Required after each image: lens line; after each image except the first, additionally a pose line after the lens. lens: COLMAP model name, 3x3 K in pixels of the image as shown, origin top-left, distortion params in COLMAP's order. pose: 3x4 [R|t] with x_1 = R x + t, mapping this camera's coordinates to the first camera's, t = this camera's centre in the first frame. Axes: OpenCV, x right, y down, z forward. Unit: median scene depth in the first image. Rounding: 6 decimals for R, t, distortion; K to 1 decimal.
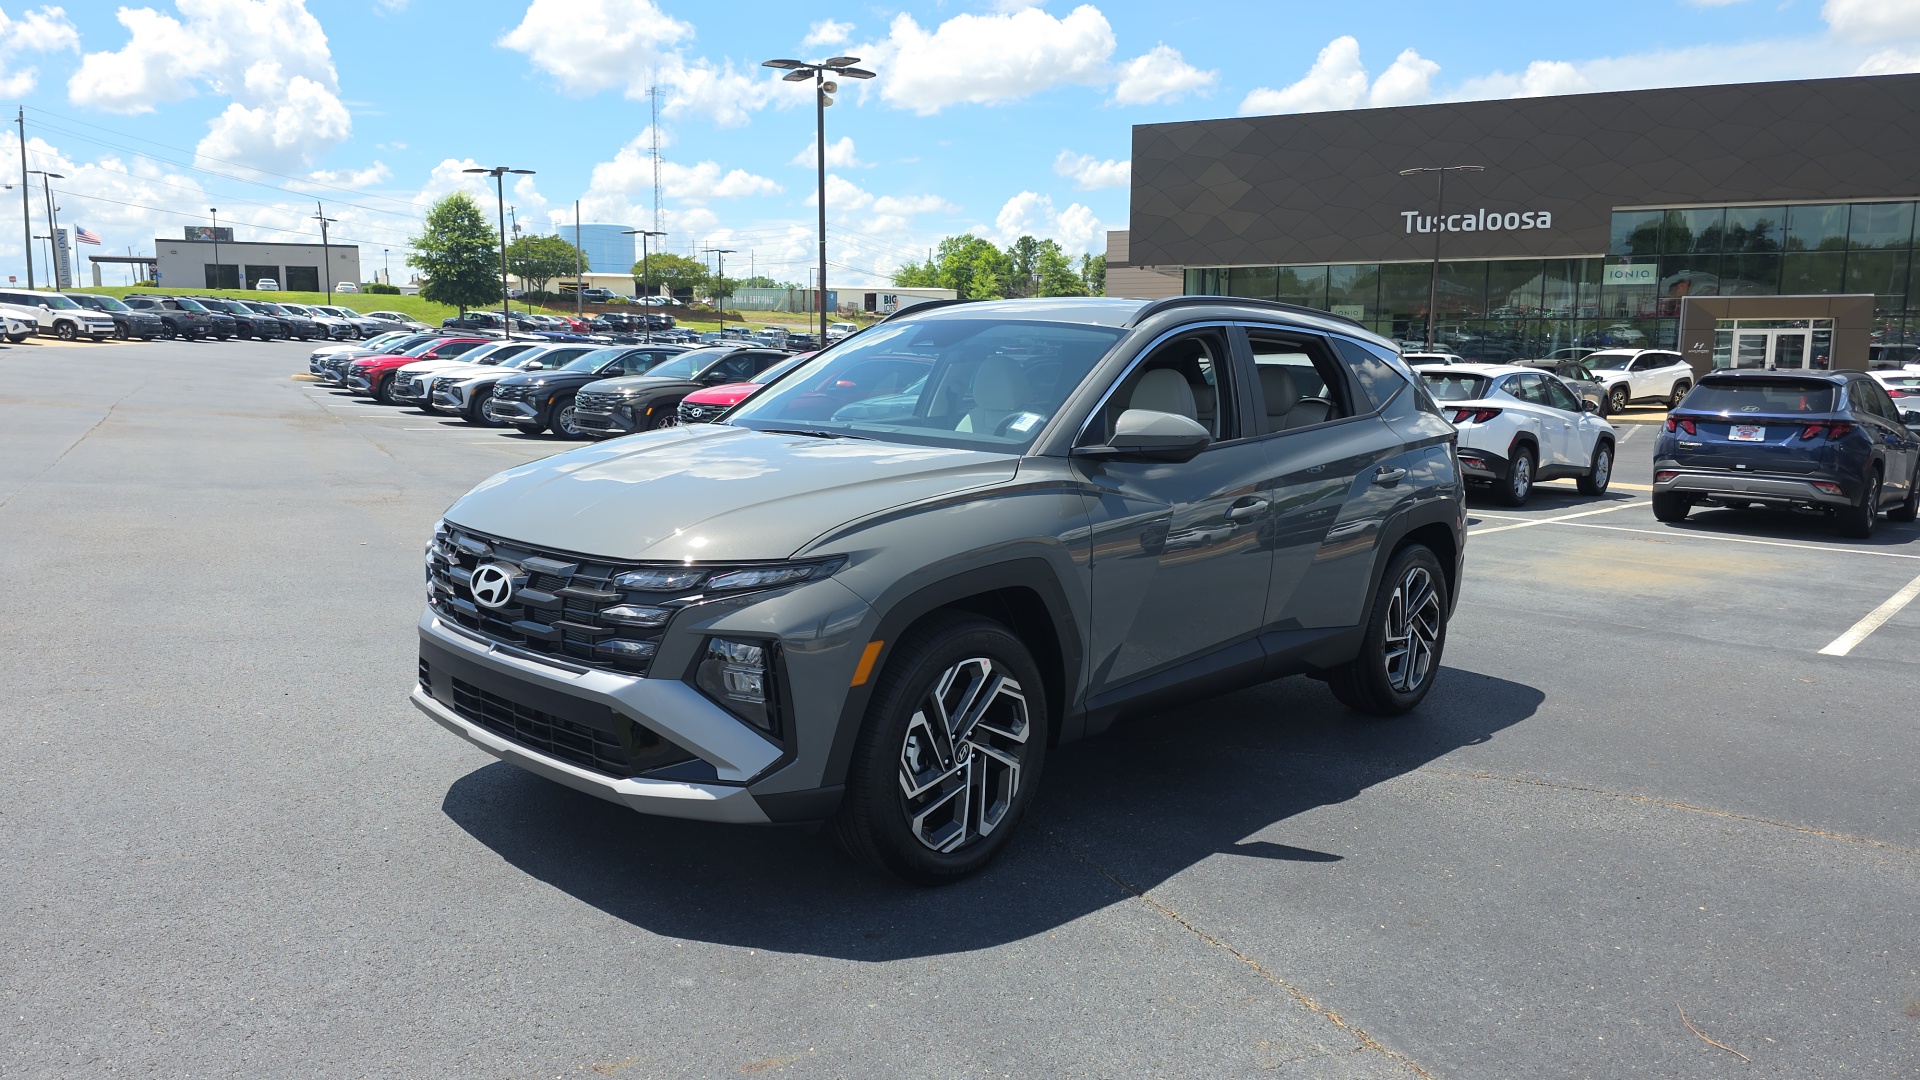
lens RADIAL K [[1402.3, 0, 960.0], [0, 1402.3, 540.0], [0, 0, 1]] dist [0.072113, -0.087697]
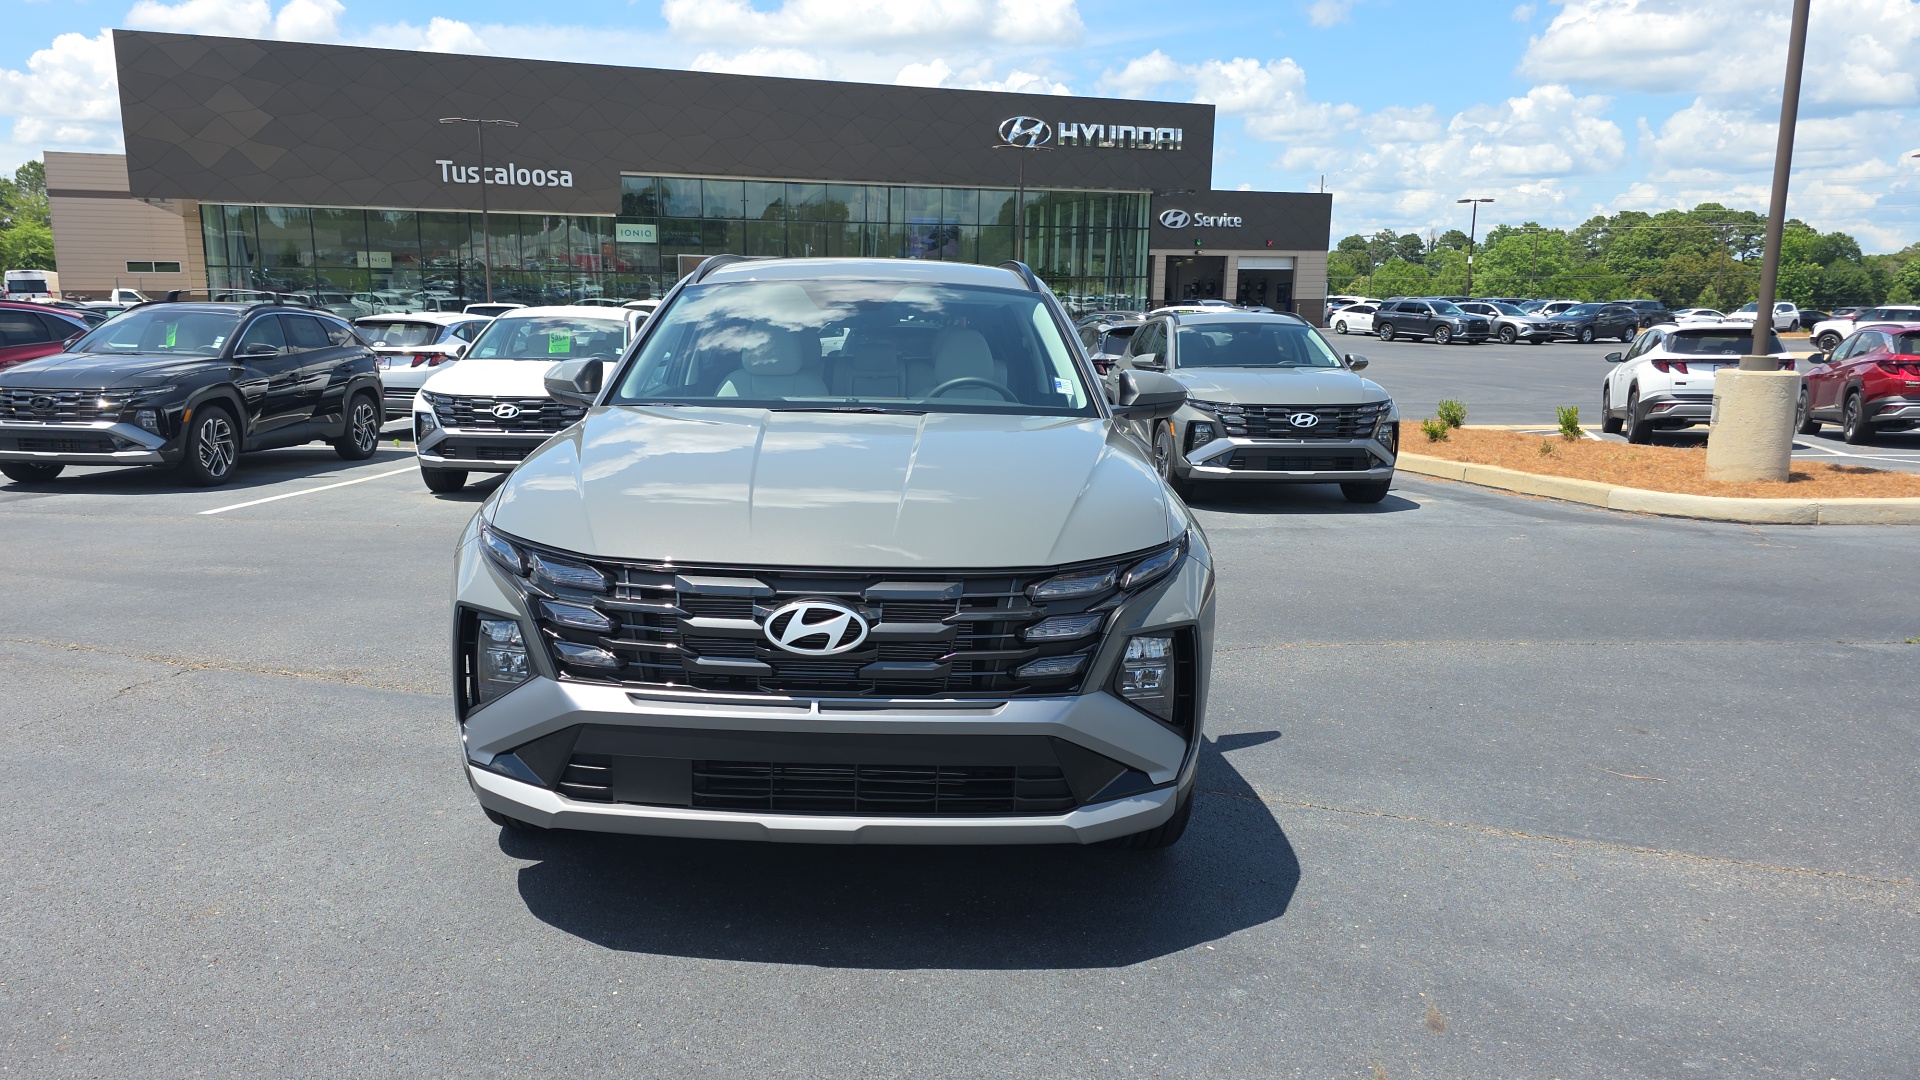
lens RADIAL K [[1324.7, 0, 950.5], [0, 1324.7, 542.2], [0, 0, 1]] dist [0.089585, -0.092350]
pose [[0.699652, -0.129934, 0.702570, -0.136311], [0.096195, 0.991503, 0.087574, -0.012479], [-0.707979, 0.006312, 0.706205, 0.073737]]
